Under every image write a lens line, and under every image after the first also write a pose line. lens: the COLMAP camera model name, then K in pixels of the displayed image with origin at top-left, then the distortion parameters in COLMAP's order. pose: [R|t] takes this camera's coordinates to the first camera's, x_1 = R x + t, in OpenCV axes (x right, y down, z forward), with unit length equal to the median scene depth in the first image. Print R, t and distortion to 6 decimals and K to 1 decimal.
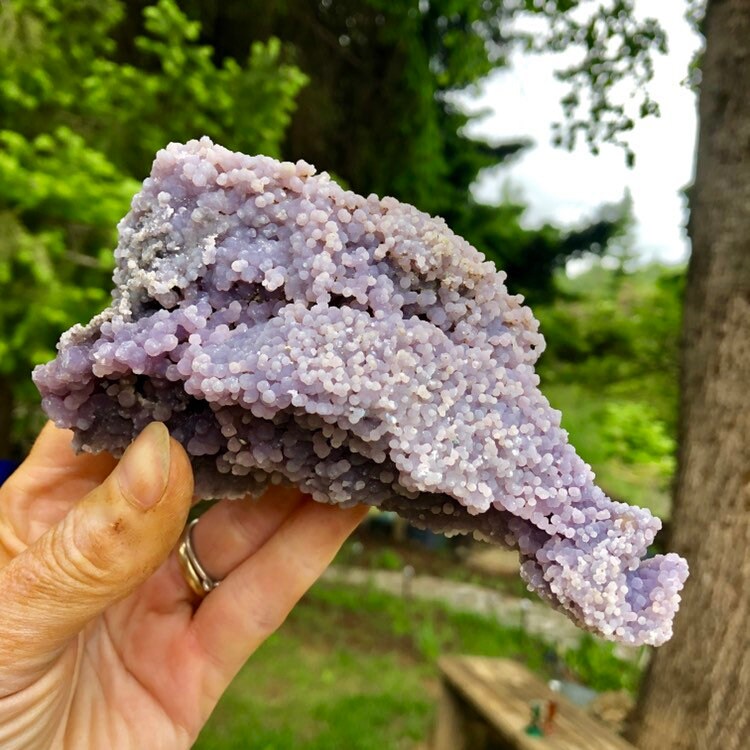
lens RADIAL K [[773.6, 0, 375.4], [0, 773.6, 374.7], [0, 0, 1]] dist [-0.007137, 0.000000]
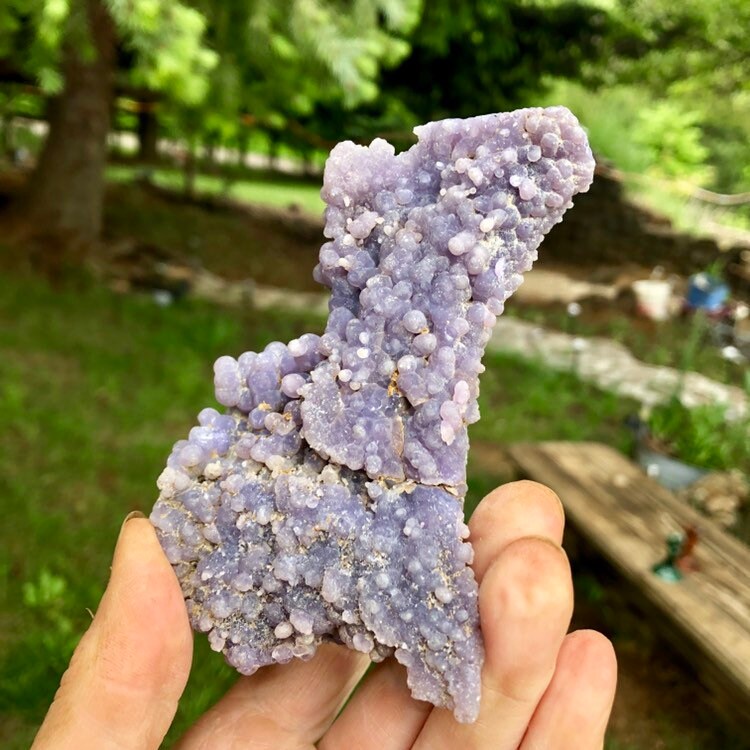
lens RADIAL K [[773.6, 0, 348.7], [0, 773.6, 371.8], [0, 0, 1]] dist [-0.007137, 0.000000]
pose [[0.998541, -0.009313, -0.053183, -0.019263], [0.026971, 0.939345, 0.341911, 0.021153], [0.046773, -0.342847, 0.938226, 0.162200]]
